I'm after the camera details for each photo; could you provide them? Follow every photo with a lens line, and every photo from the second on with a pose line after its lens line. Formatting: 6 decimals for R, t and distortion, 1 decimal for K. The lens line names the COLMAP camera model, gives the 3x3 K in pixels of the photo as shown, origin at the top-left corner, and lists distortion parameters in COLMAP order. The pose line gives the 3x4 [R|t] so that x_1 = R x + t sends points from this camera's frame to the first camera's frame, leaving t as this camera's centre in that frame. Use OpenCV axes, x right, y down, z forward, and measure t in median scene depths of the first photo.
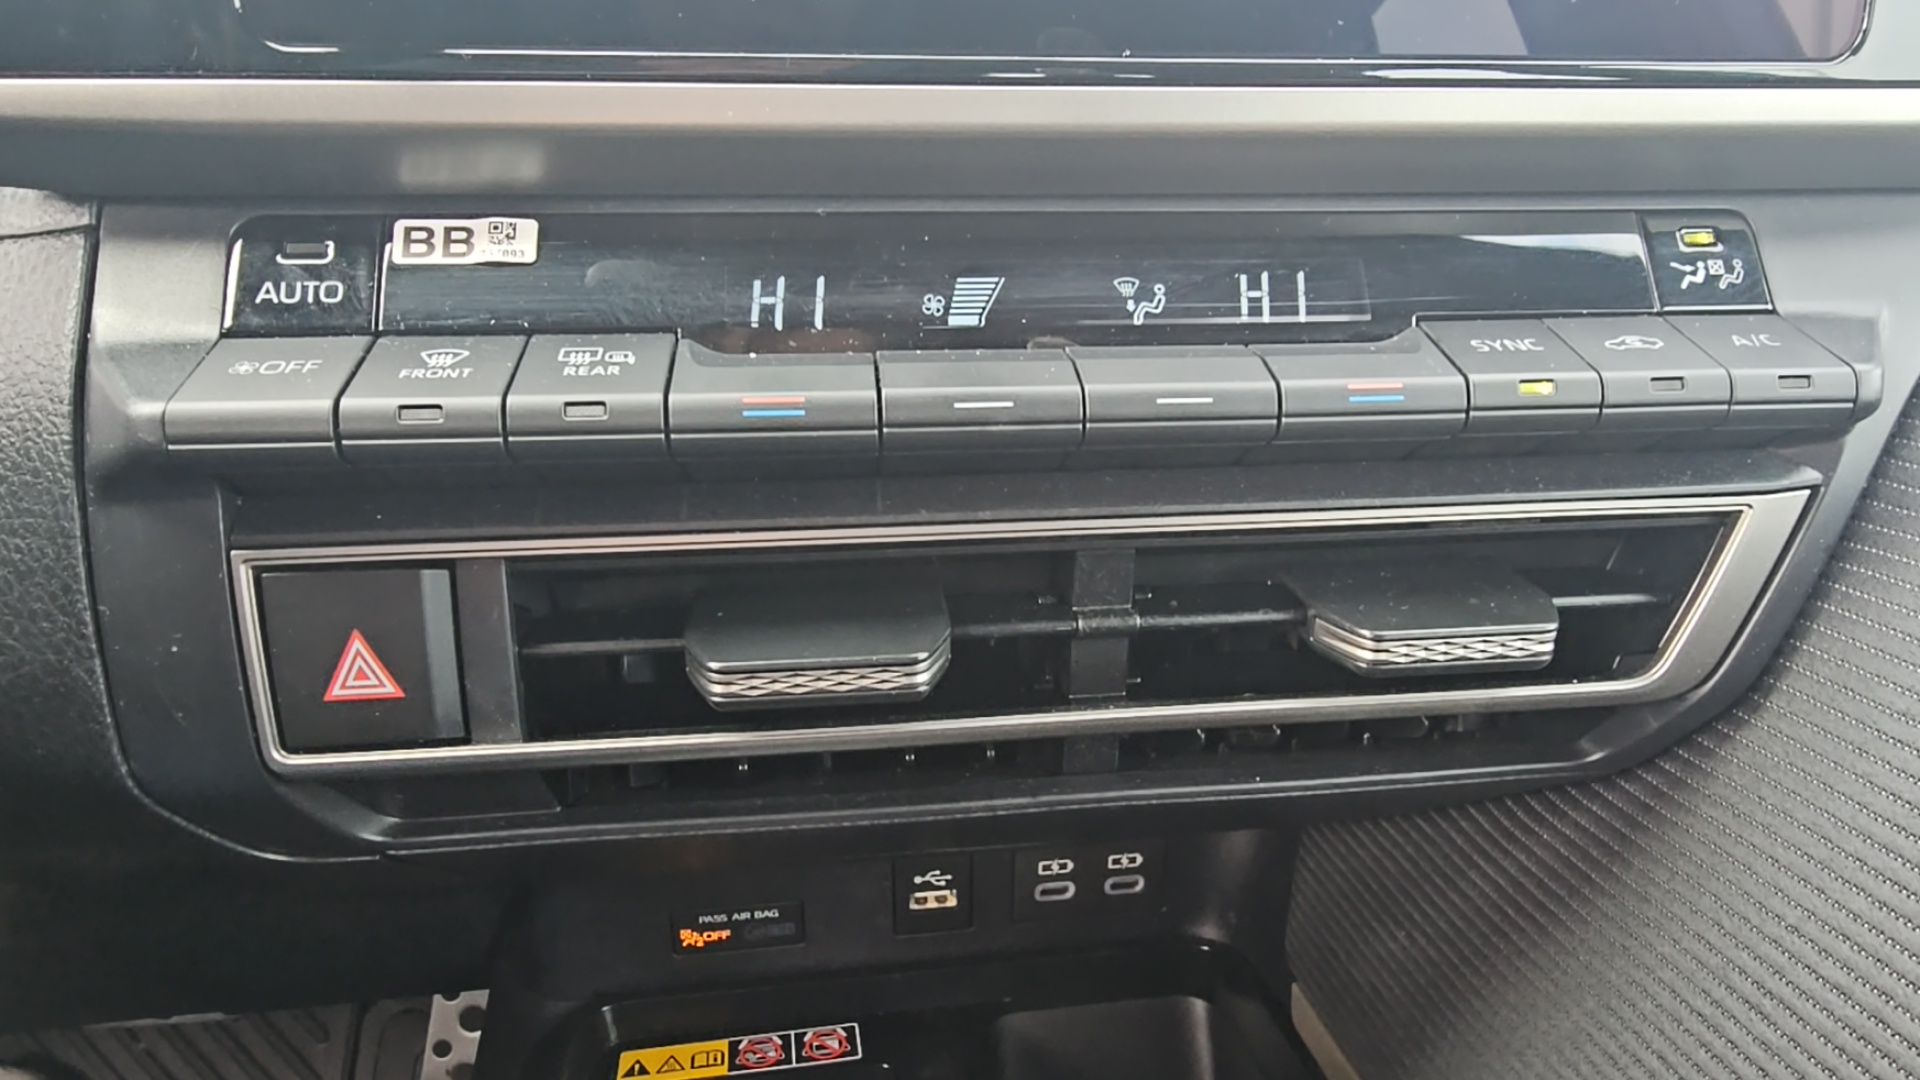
lens RADIAL K [[1172.7, 0, 970.4], [0, 1172.7, 551.3], [0, 0, 1]] dist [0.009364, -0.005110]
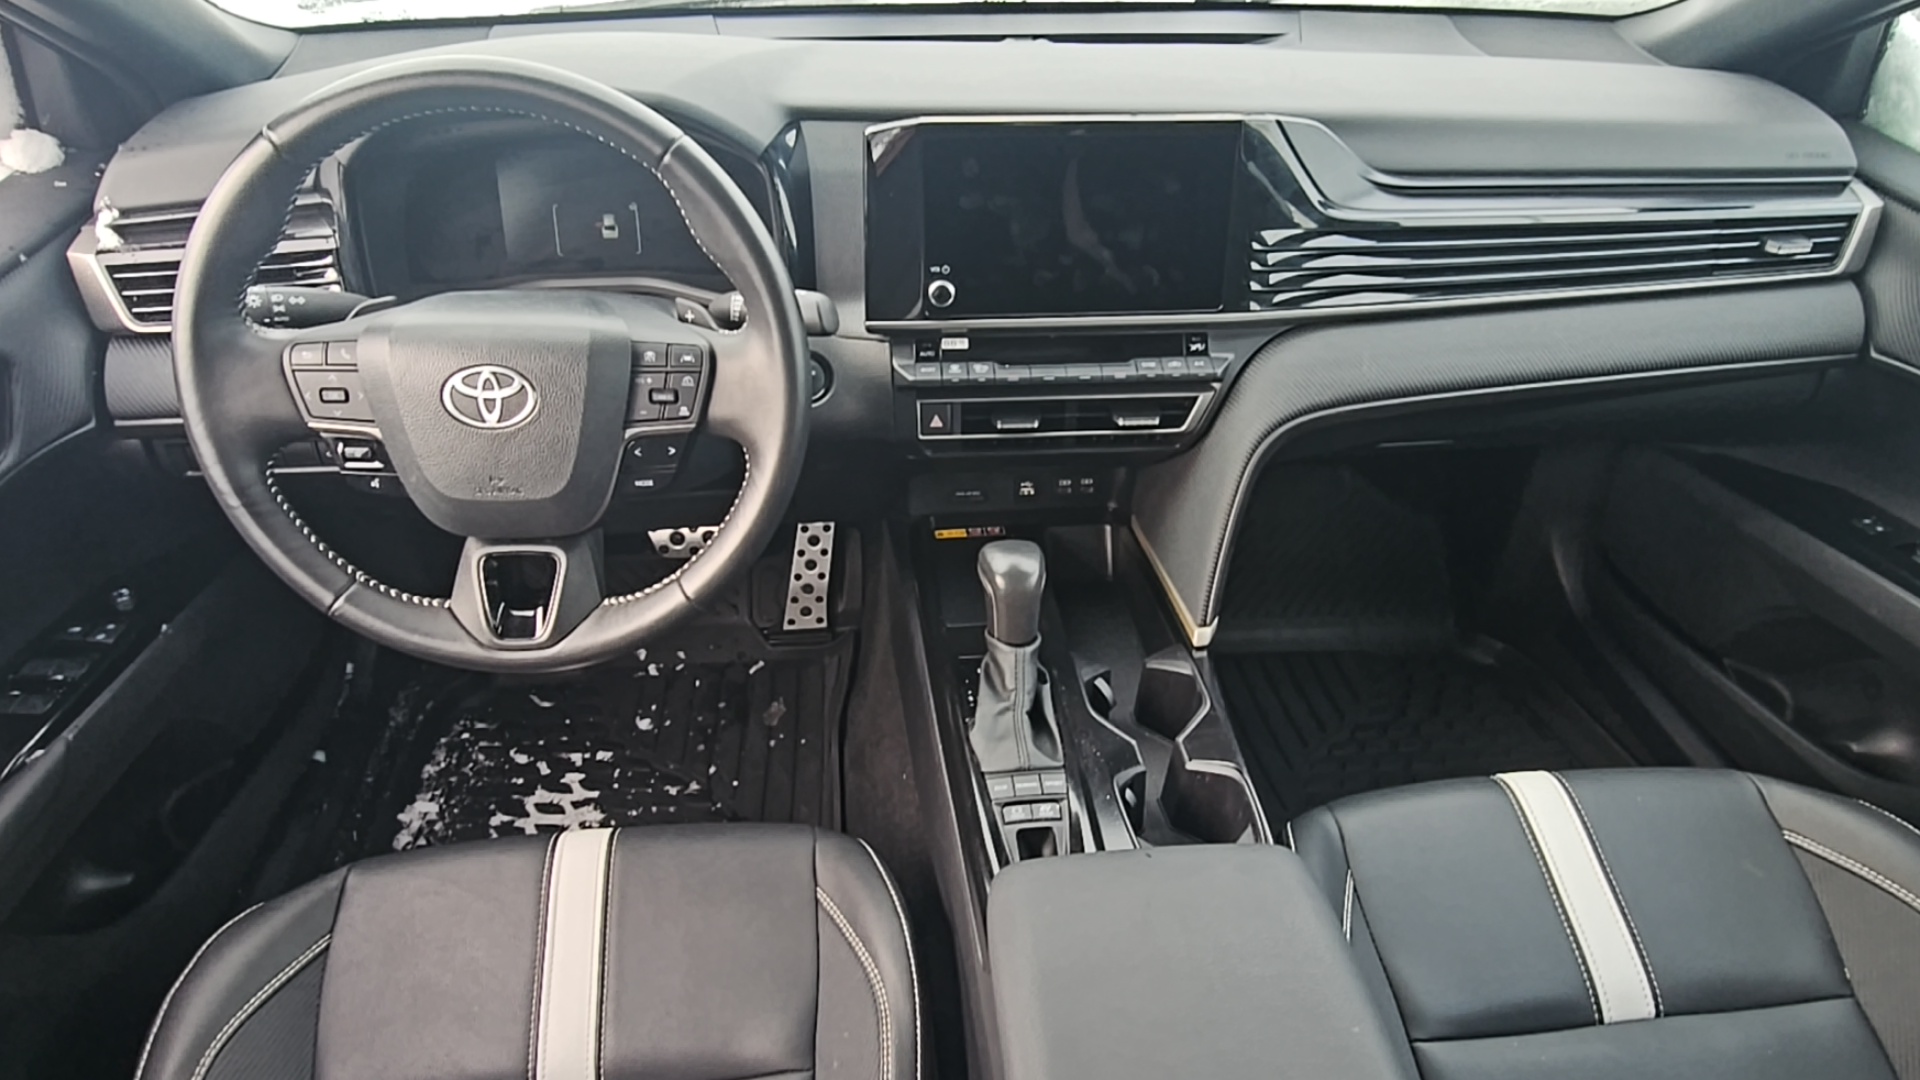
lens RADIAL K [[1172.7, 0, 984.5], [0, 1172.7, 556.8], [0, 0, 1]] dist [0.009364, -0.005110]
pose [[0.999419, 0.027107, -0.020641, -0.144997], [-0.021640, 0.972965, 0.229937, -0.513843], [0.026316, -0.229357, 0.972987, -4.178635]]
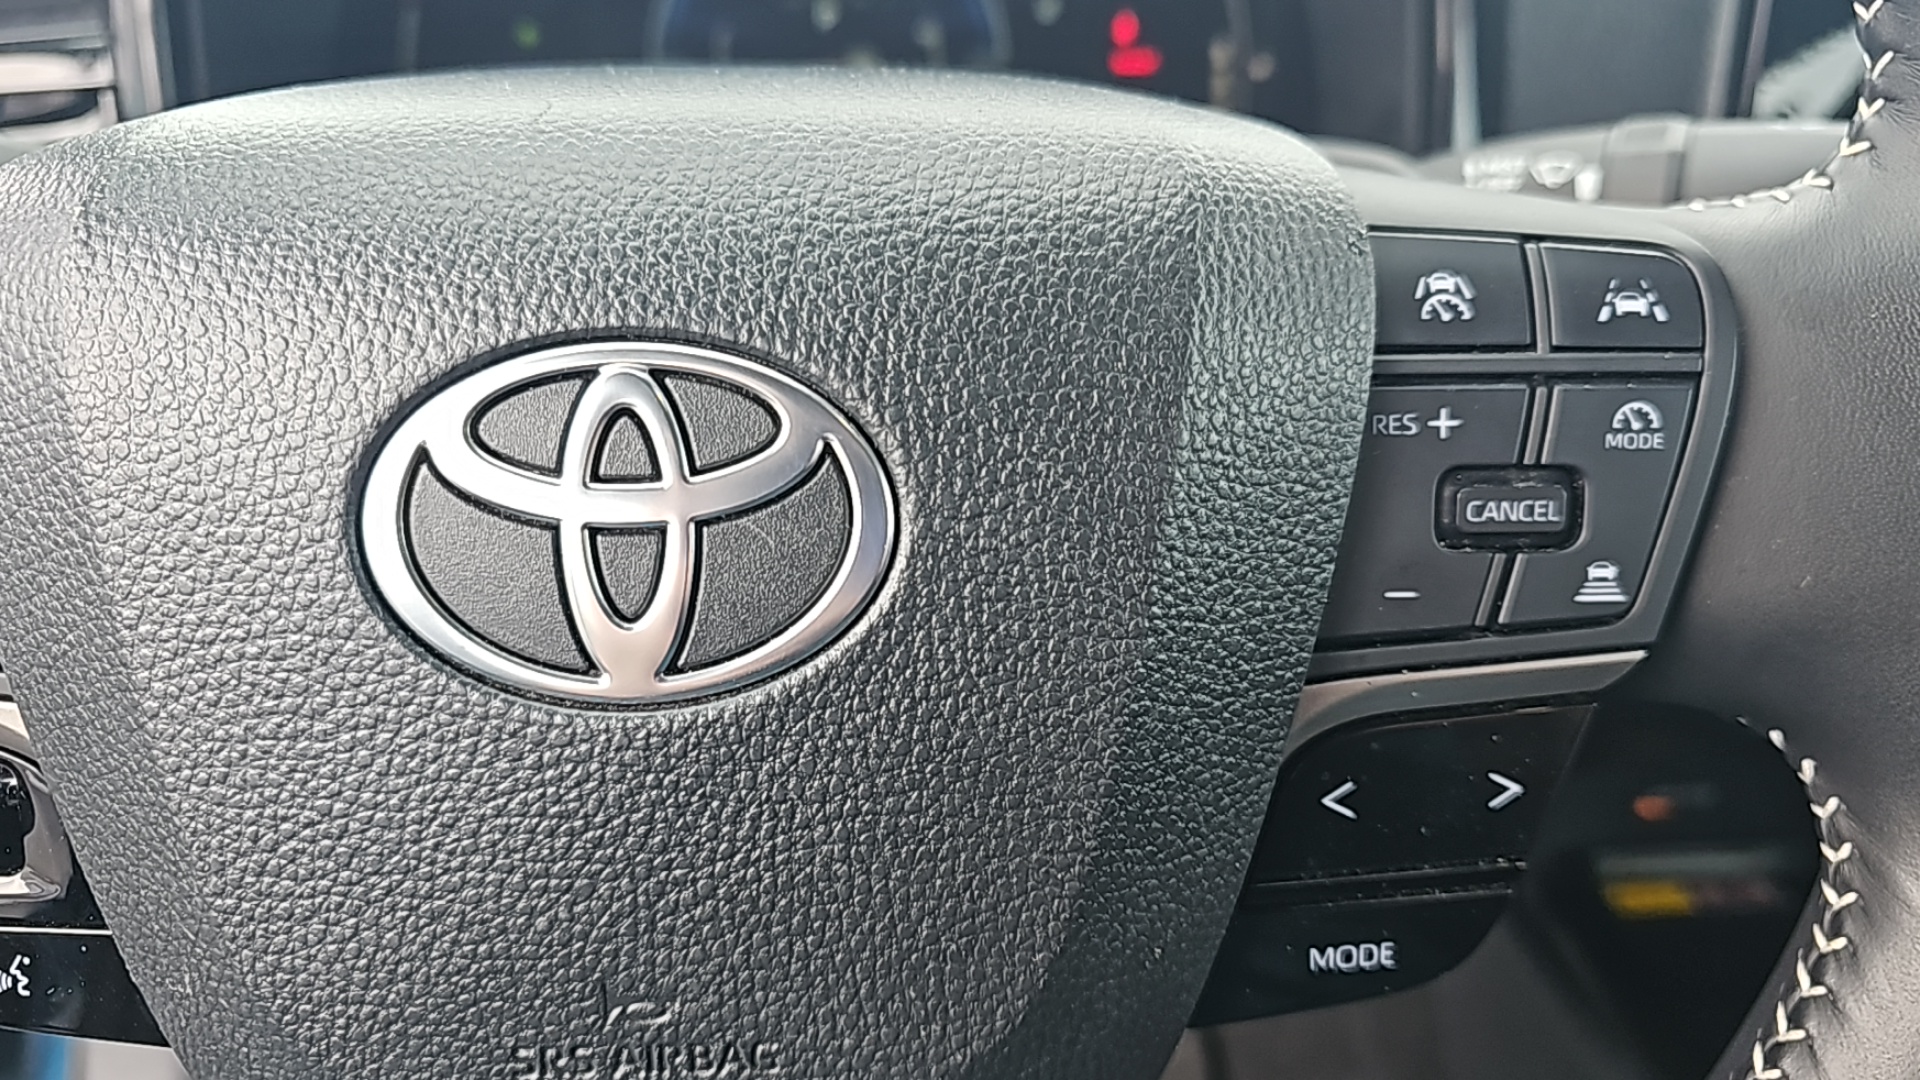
lens RADIAL K [[1422.5, 0, 945.7], [0, 1422.5, 545.4], [0, 0, 1]] dist [0.014895, -0.001290]
pose [[0.994763, 0.006460, -0.102000, -1.569634], [0.002224, 0.996396, 0.084793, -0.163585], [0.102180, -0.084575, 0.991164, -1.193664]]
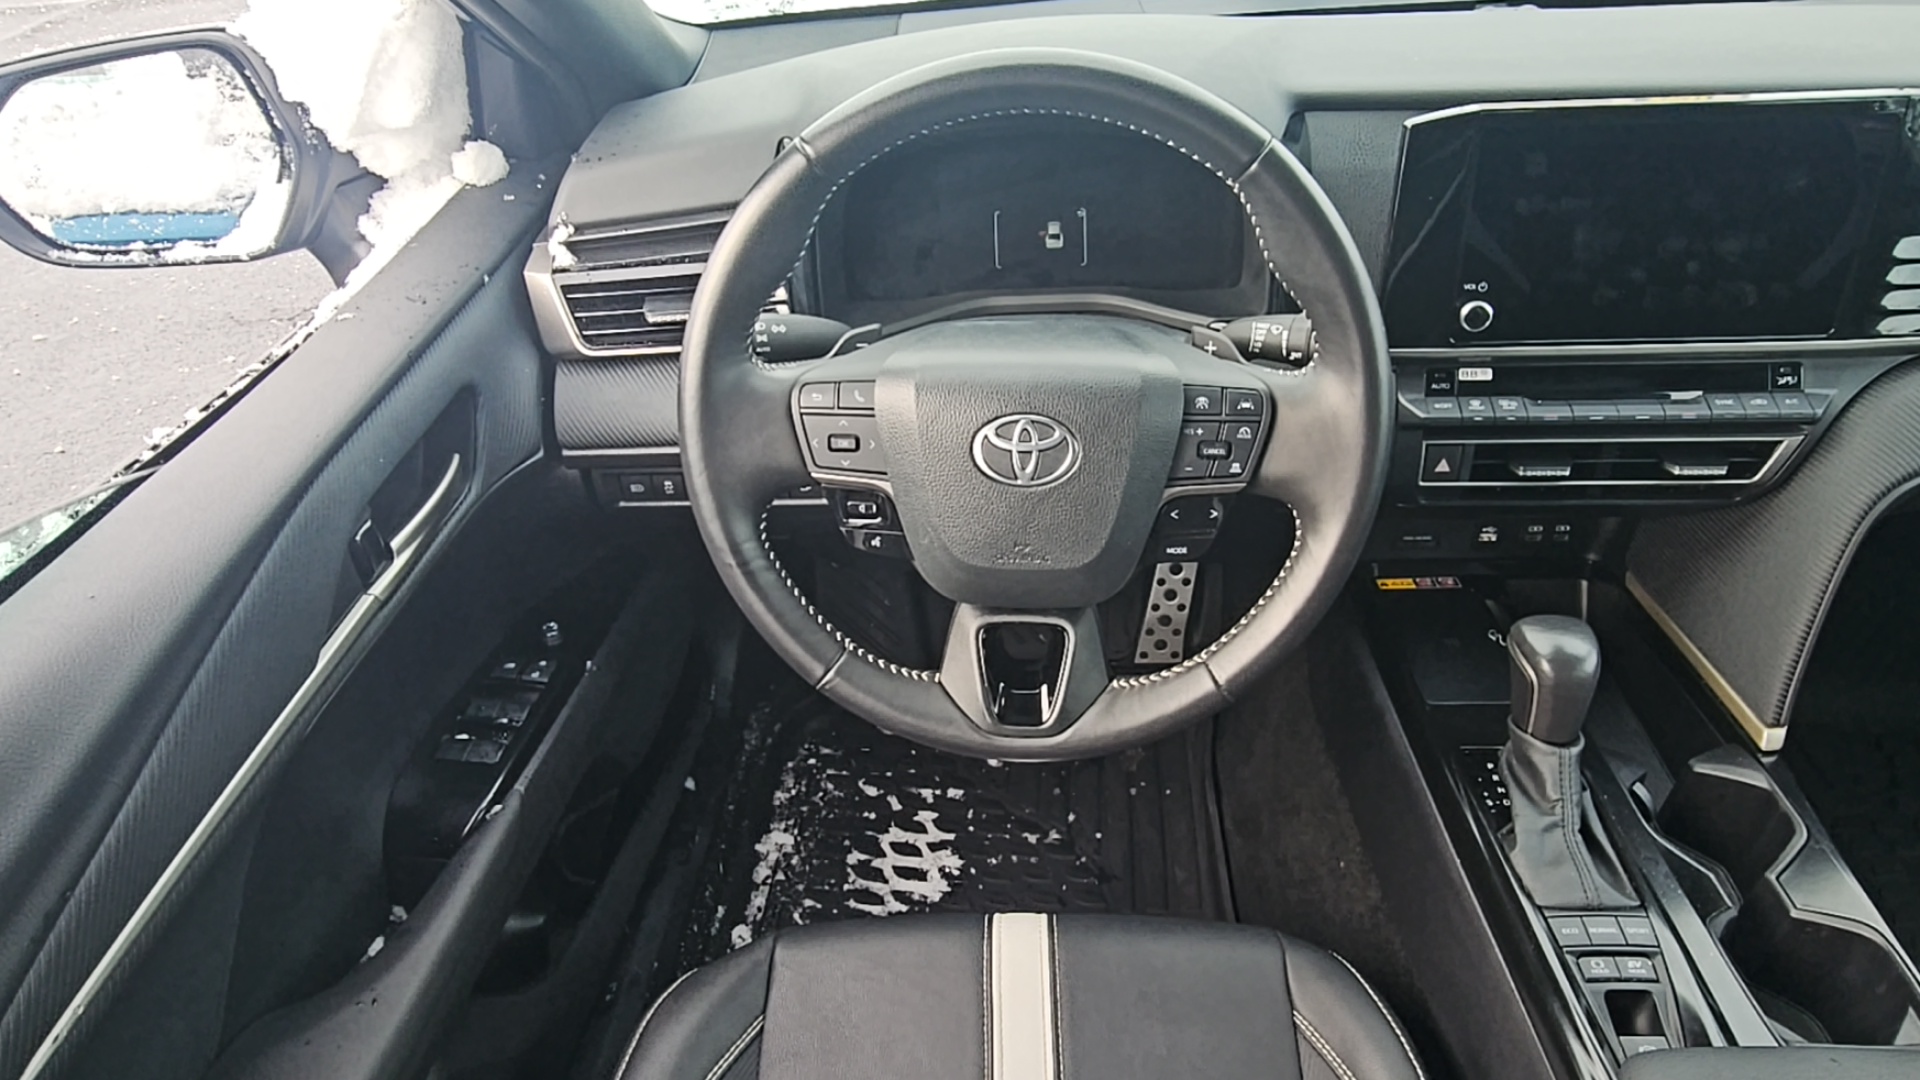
lens RADIAL K [[1172.7, 0, 980.0], [0, 1172.7, 554.0], [0, 0, 1]] dist [0.009364, -0.005110]
pose [[0.981333, 0.064551, -0.181157, -1.339911], [-0.018293, 0.969046, 0.246203, -0.622906], [0.191442, -0.238294, 0.952138, -3.579536]]
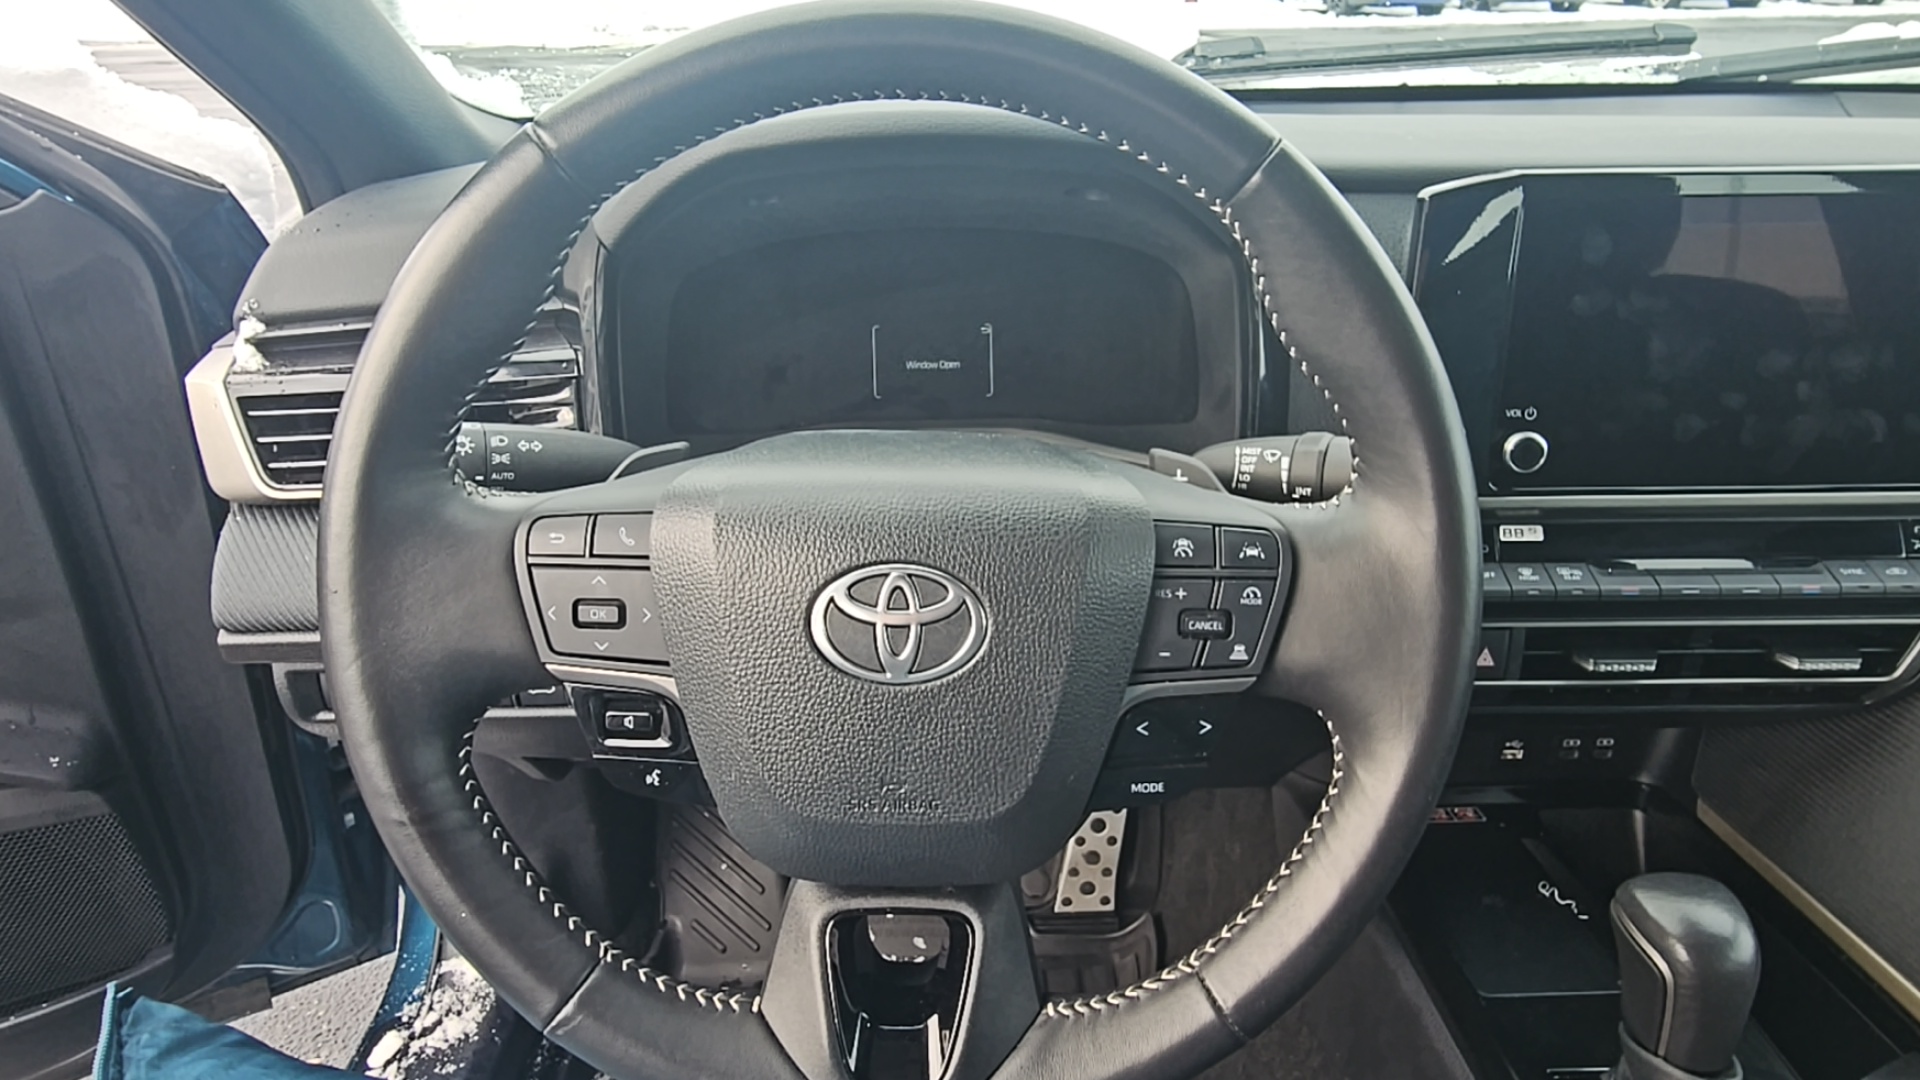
lens RADIAL K [[1172.7, 0, 977.1], [0, 1172.7, 558.0], [0, 0, 1]] dist [0.009364, -0.005110]
pose [[0.992930, 0.037637, -0.112580, -1.477123], [-0.029551, 0.996919, 0.072652, -0.360588], [0.114968, -0.068812, 0.990983, -2.321055]]
